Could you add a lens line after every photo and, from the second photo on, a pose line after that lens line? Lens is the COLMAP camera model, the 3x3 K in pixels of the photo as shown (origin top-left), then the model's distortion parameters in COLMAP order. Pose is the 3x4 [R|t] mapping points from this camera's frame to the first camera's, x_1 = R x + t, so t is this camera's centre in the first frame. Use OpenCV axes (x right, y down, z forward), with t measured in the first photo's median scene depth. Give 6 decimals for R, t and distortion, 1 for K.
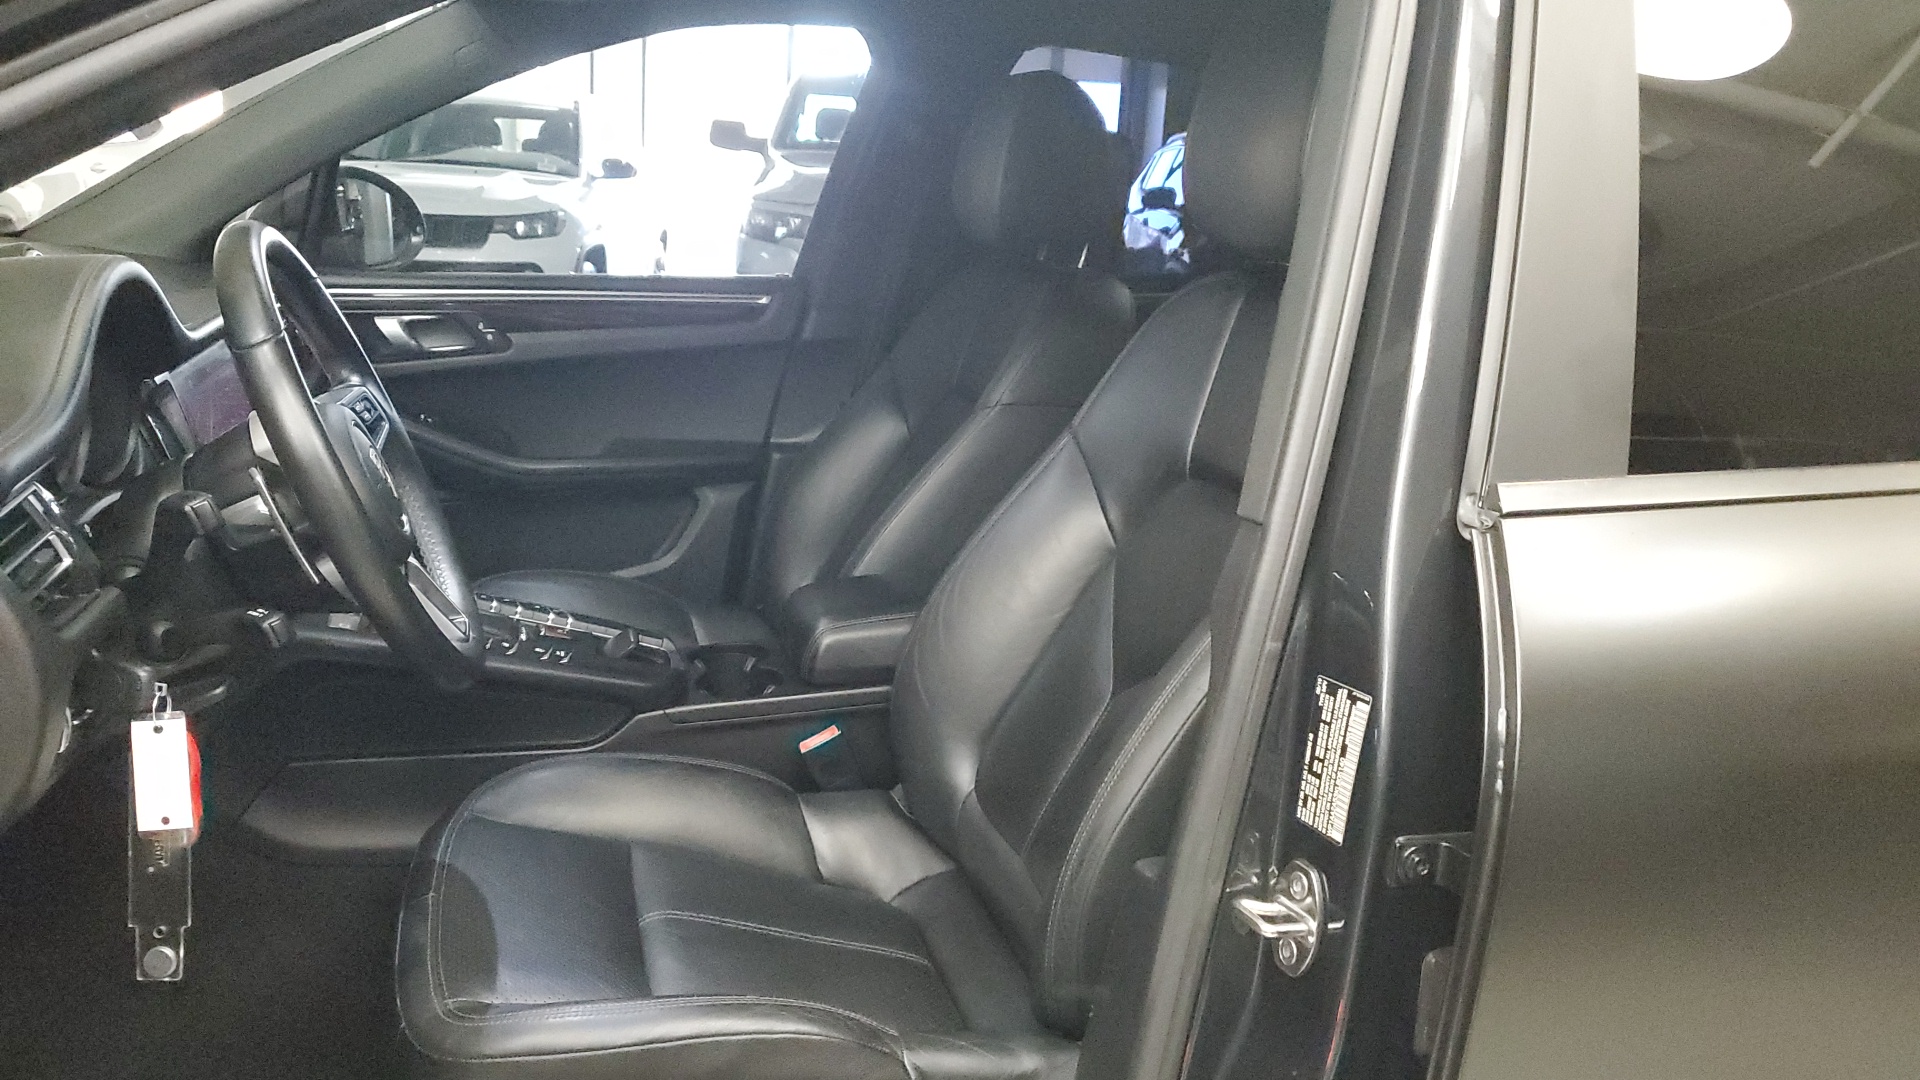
lens RADIAL K [[1508.8, 0, 965.1], [0, 1508.8, 544.4], [0, 0, 1]] dist [0.064988, -0.092556]
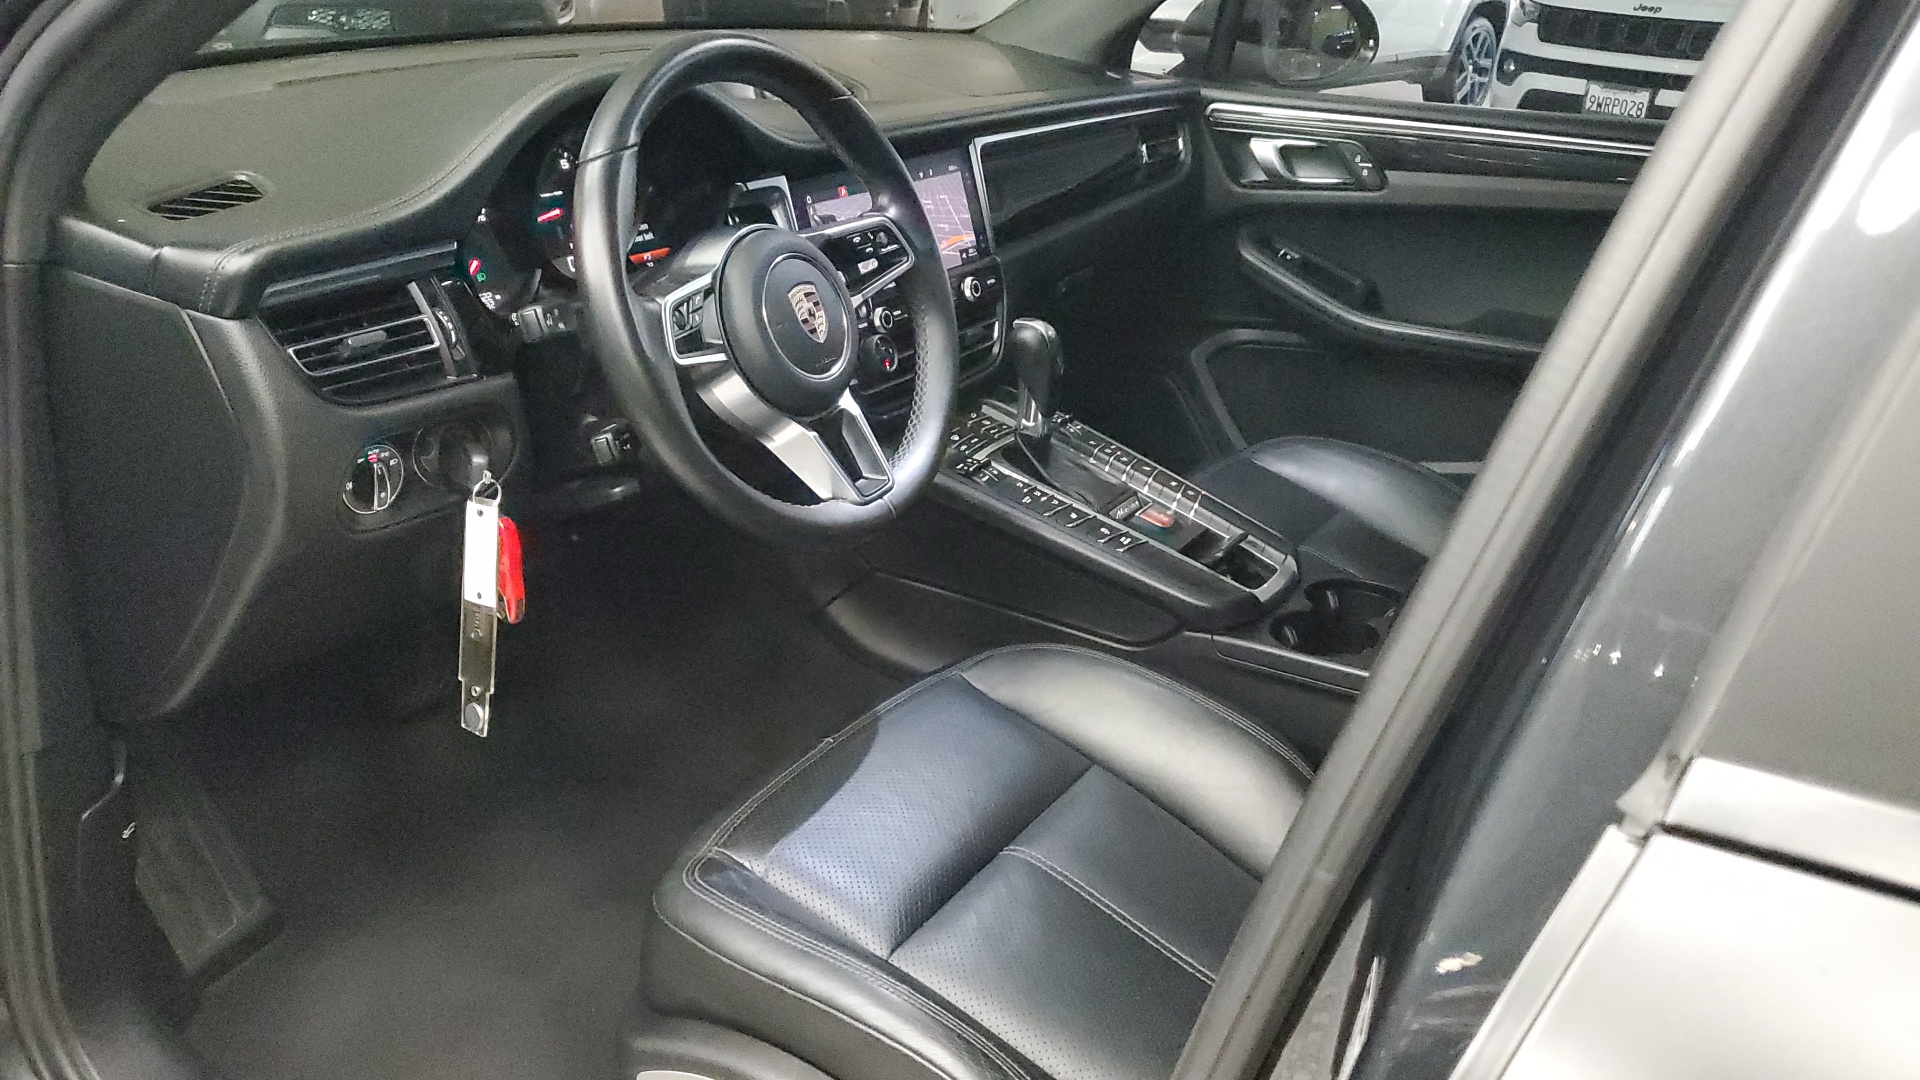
lens RADIAL K [[1508.8, 0, 1005.9], [0, 1508.8, 549.2], [0, 0, 1]] dist [0.064988, -0.092556]
pose [[0.687756, 0.275941, -0.671453, 0.204572], [-0.192091, 0.961147, 0.198238, -0.062363], [0.700067, -0.007359, 0.714040, 0.223273]]
